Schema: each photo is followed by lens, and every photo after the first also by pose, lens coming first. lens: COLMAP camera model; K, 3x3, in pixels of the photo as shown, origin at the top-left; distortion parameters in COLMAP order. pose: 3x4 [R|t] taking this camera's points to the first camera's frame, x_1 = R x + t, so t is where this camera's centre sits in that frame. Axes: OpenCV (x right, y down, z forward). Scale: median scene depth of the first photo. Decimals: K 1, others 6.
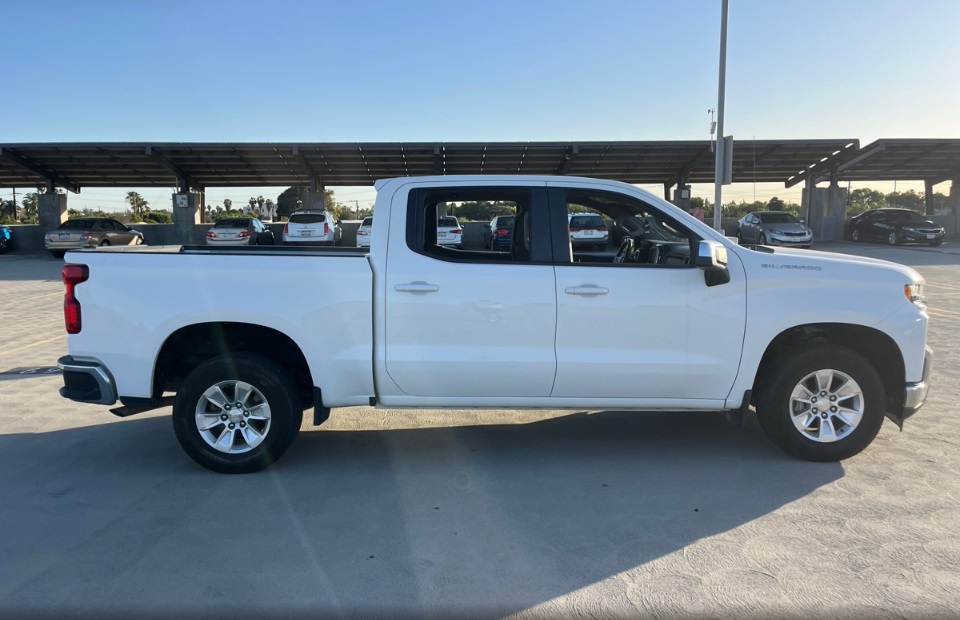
lens RADIAL K [[742.9, 0, 480.0], [0, 742.9, 310.0], [0, 0, 1]] dist [0.004539, 0.000090]
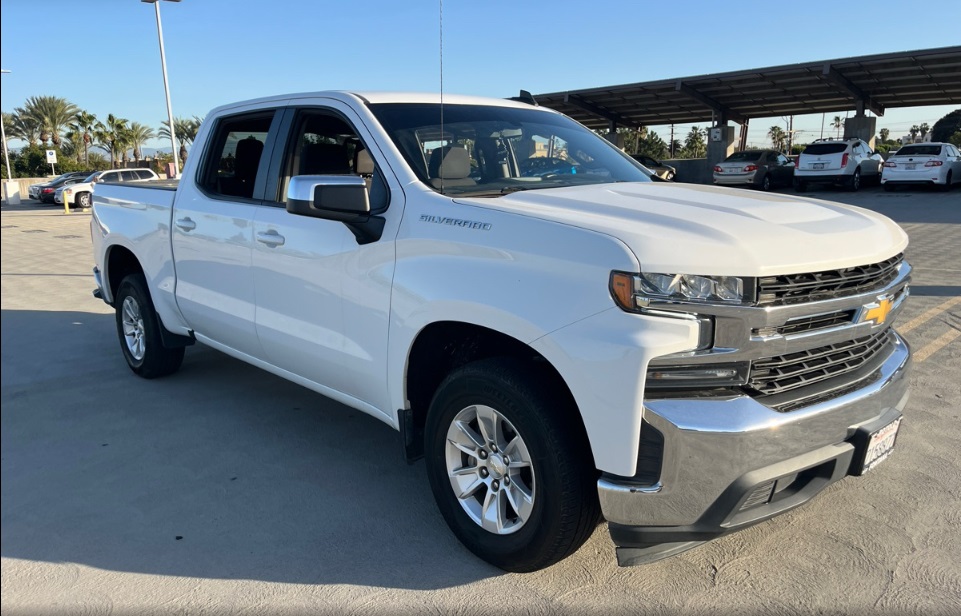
lens RADIAL K [[741.8, 0, 480.5], [0, 741.8, 308.0], [0, 0, 1]] dist [0.000550, -0.011865]
pose [[0.658062, 0.126514, -0.742259, 0.159728], [-0.063546, 0.991598, 0.112675, -0.010393], [0.750278, -0.026980, 0.660572, 0.115467]]
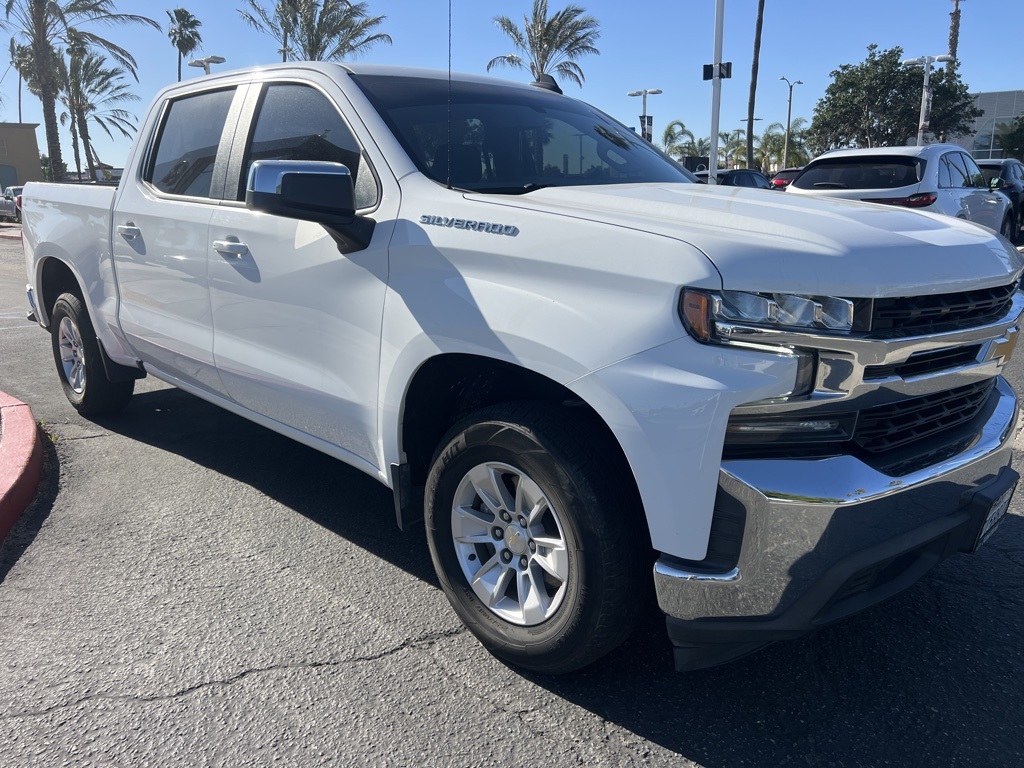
lens RADIAL K [[781.2, 0, 512.0], [0, 781.2, 384.0], [0, 0, 1]] dist [-0.002598, -0.000545]
pose [[0.684535, 0.174173, -0.707867, 0.144278], [-0.082383, 0.983300, 0.162276, -0.007448], [0.724310, -0.052768, 0.687453, 0.126740]]
